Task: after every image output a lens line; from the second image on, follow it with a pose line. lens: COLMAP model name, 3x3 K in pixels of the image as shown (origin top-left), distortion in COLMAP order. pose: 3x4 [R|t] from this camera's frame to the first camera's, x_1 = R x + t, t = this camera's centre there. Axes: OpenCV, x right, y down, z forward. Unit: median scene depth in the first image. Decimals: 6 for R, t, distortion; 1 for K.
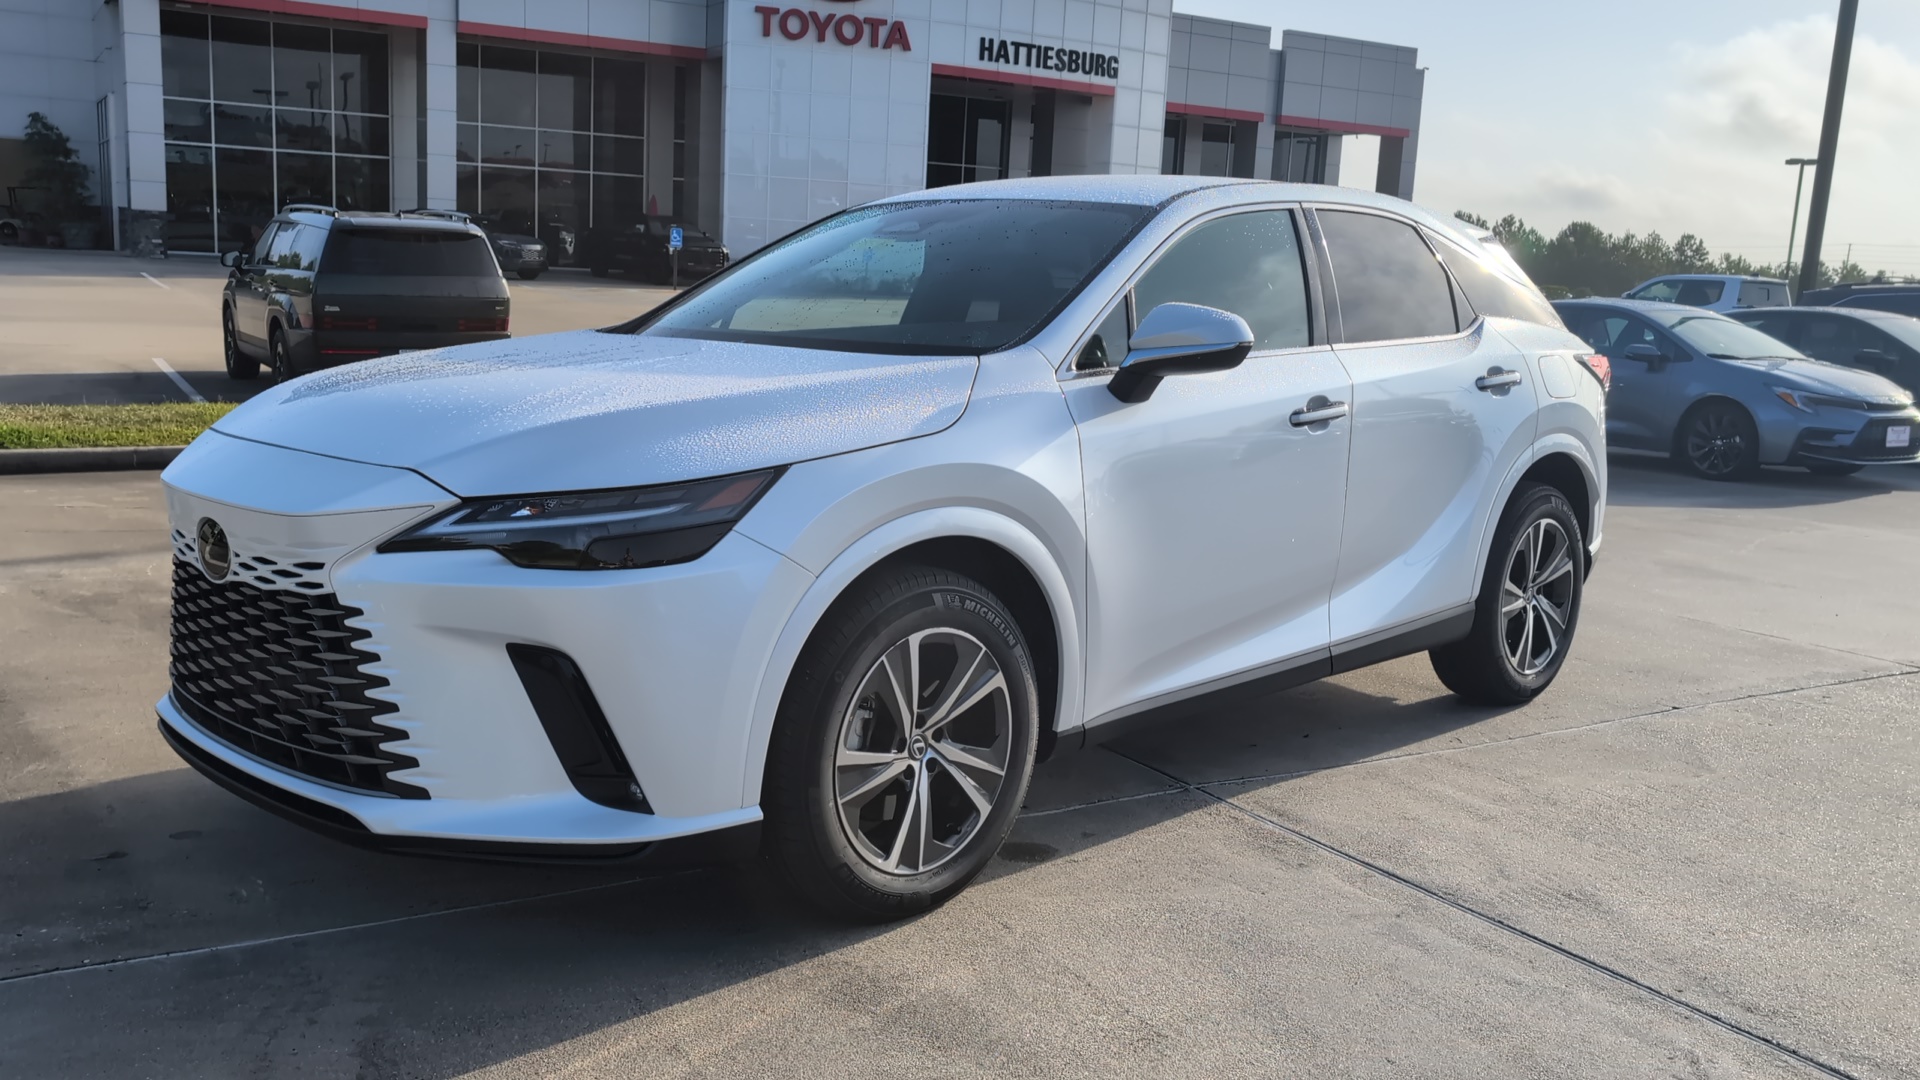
lens RADIAL K [[1635.1, 0, 930.3], [0, 1635.1, 546.2], [0, 0, 1]] dist [0.058950, -0.069199]
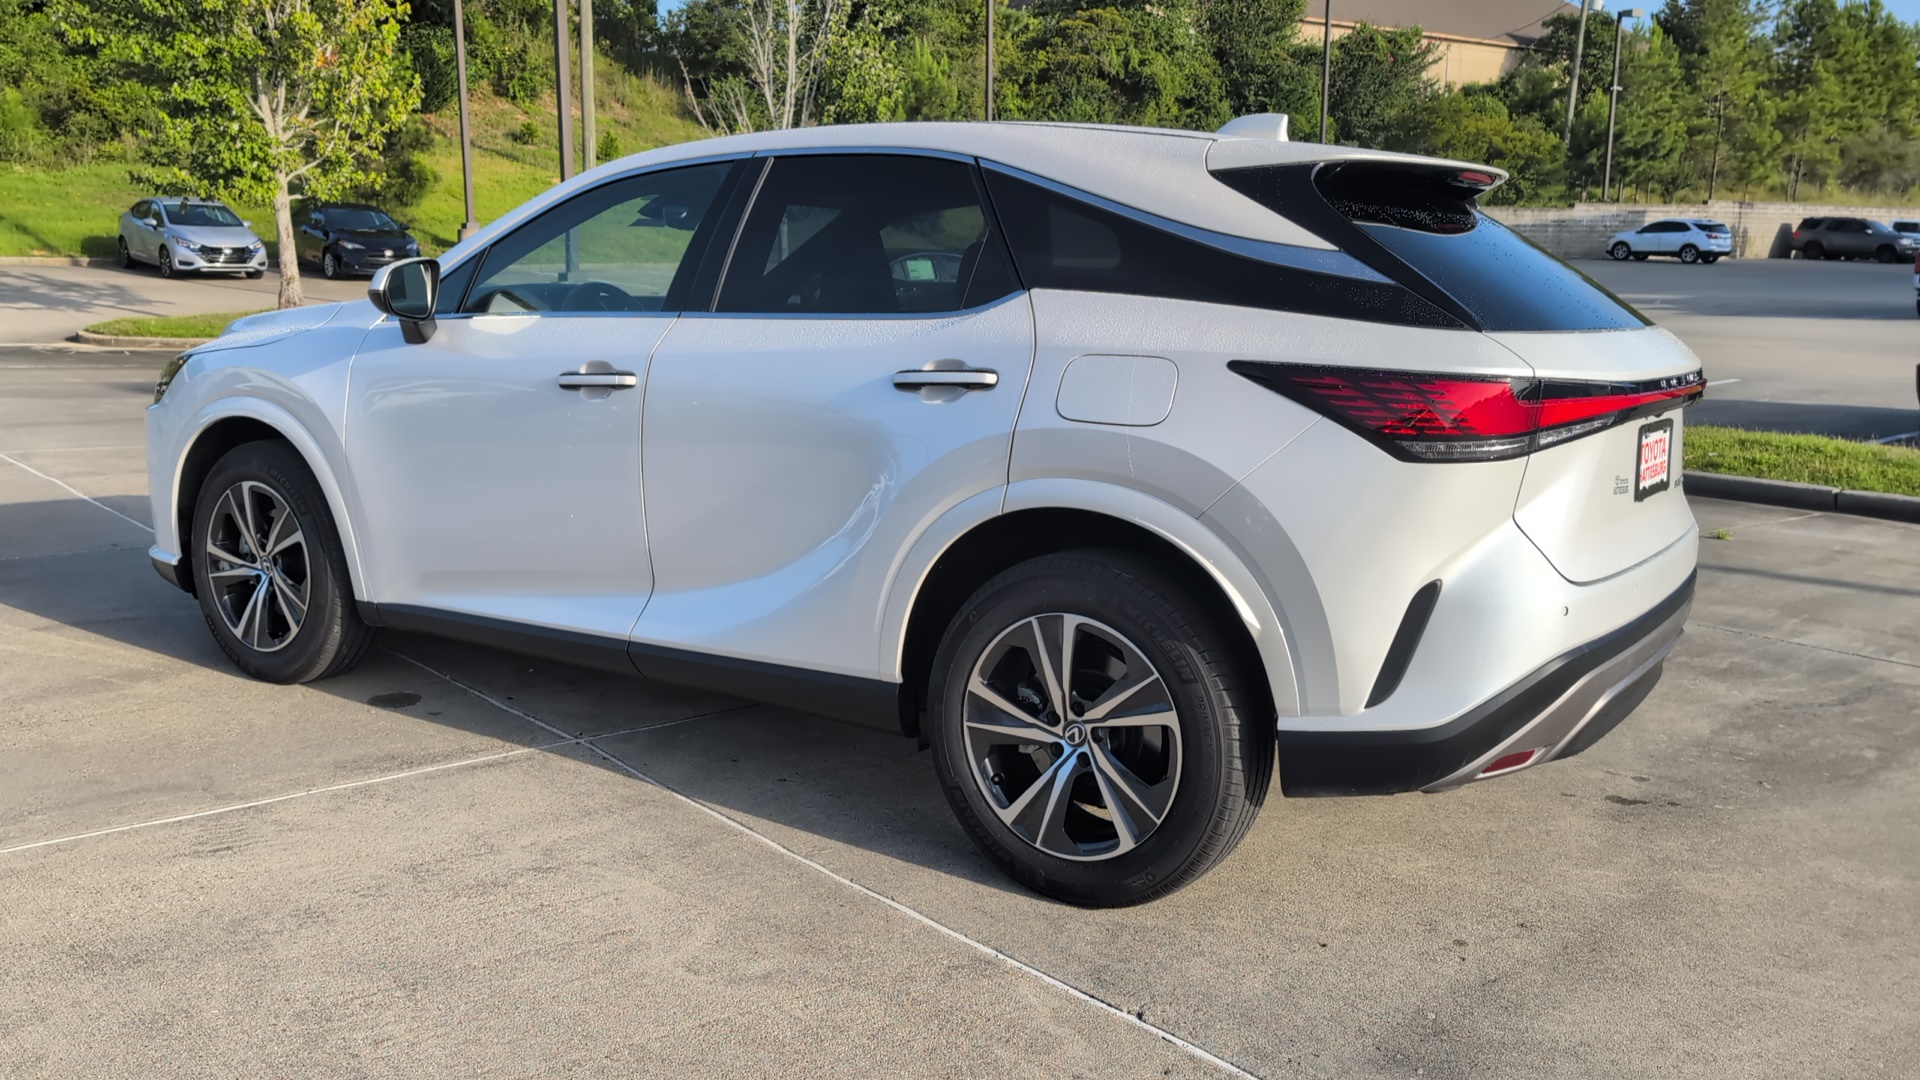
lens RADIAL K [[1635.1, 0, 930.3], [0, 1635.1, 546.2], [0, 0, 1]] dist [0.058950, -0.069199]
pose [[0.179142, 0.144960, -0.973085, 1.385725], [-0.177041, 0.977689, 0.113053, -0.148233], [0.967763, 0.152024, 0.200809, 1.168065]]
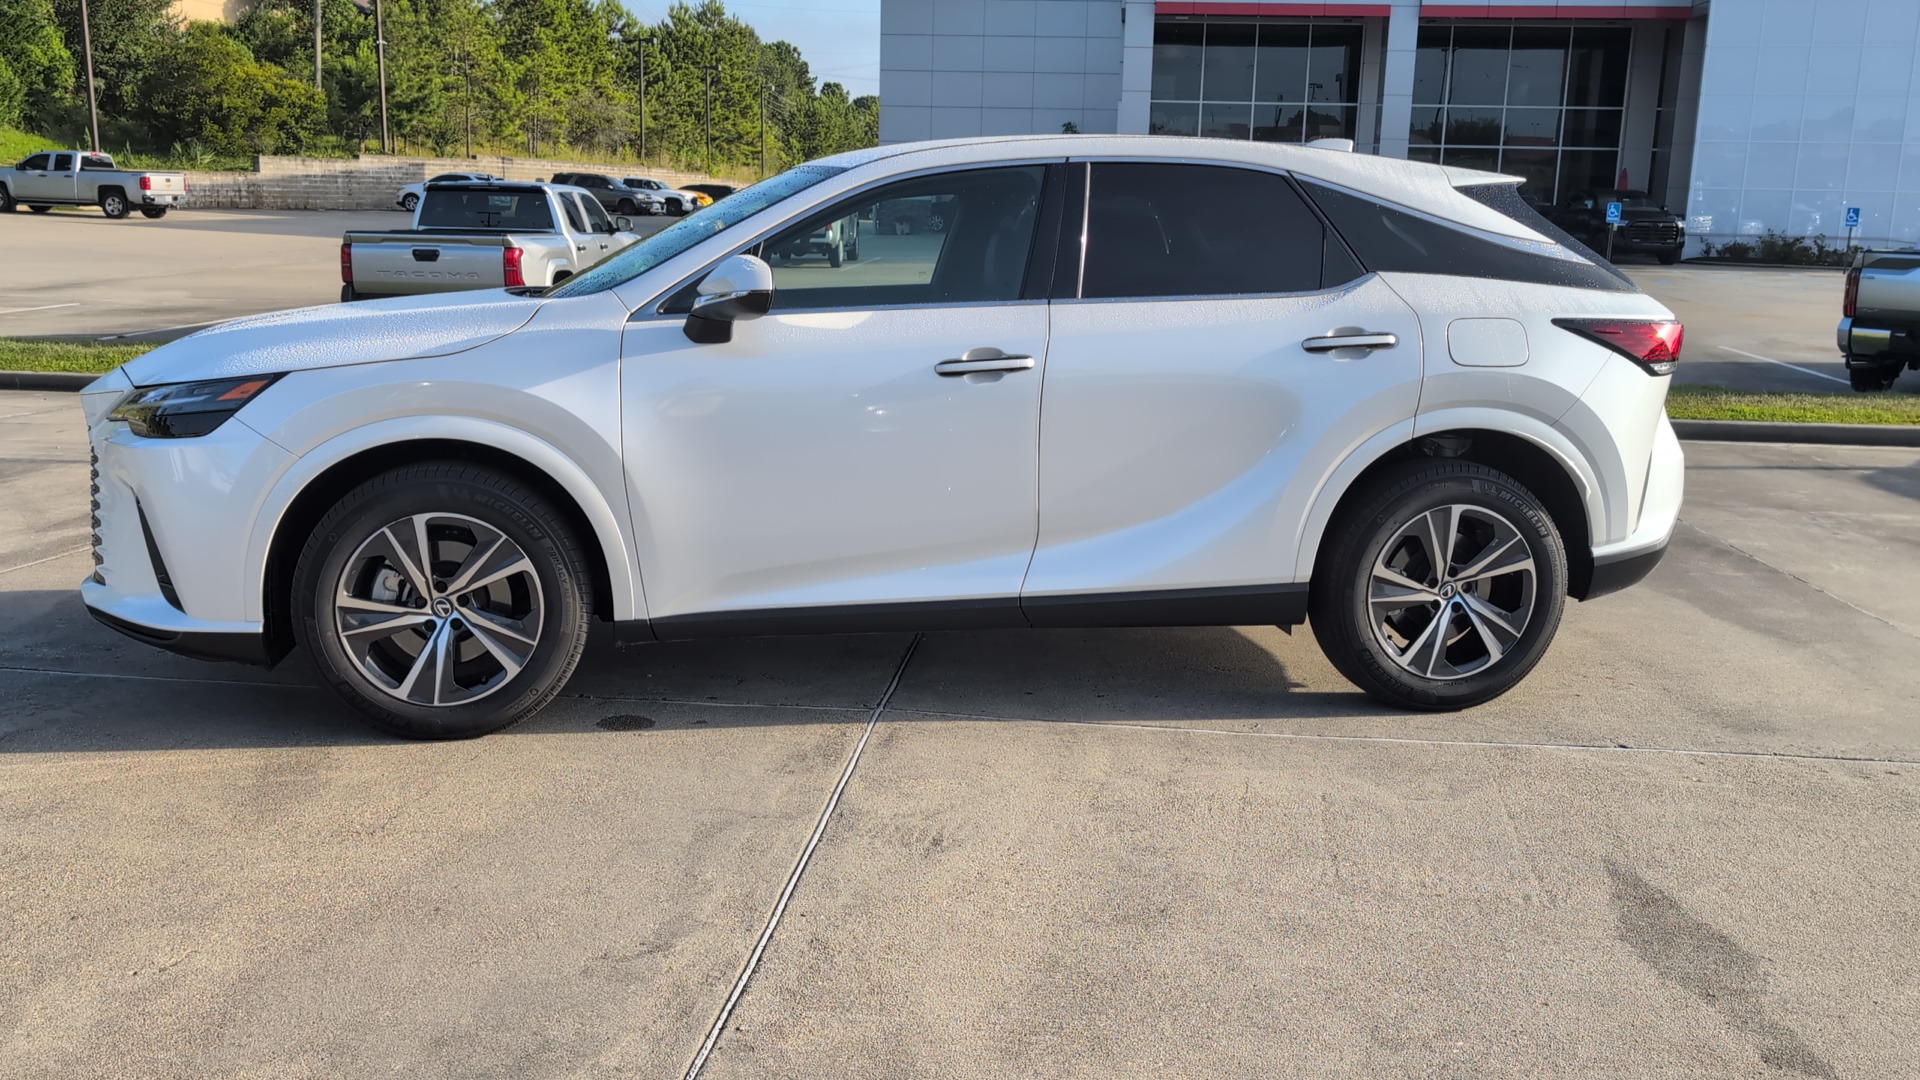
lens RADIAL K [[1637.1, 0, 983.7], [0, 1637.1, 567.2], [0, 0, 1]] dist [0.006647, -0.009294]
pose [[0.812244, 0.101809, -0.574364, 0.967133], [-0.088882, 0.994754, 0.050632, -0.008157], [0.576506, 0.009925, 0.817033, 0.193431]]
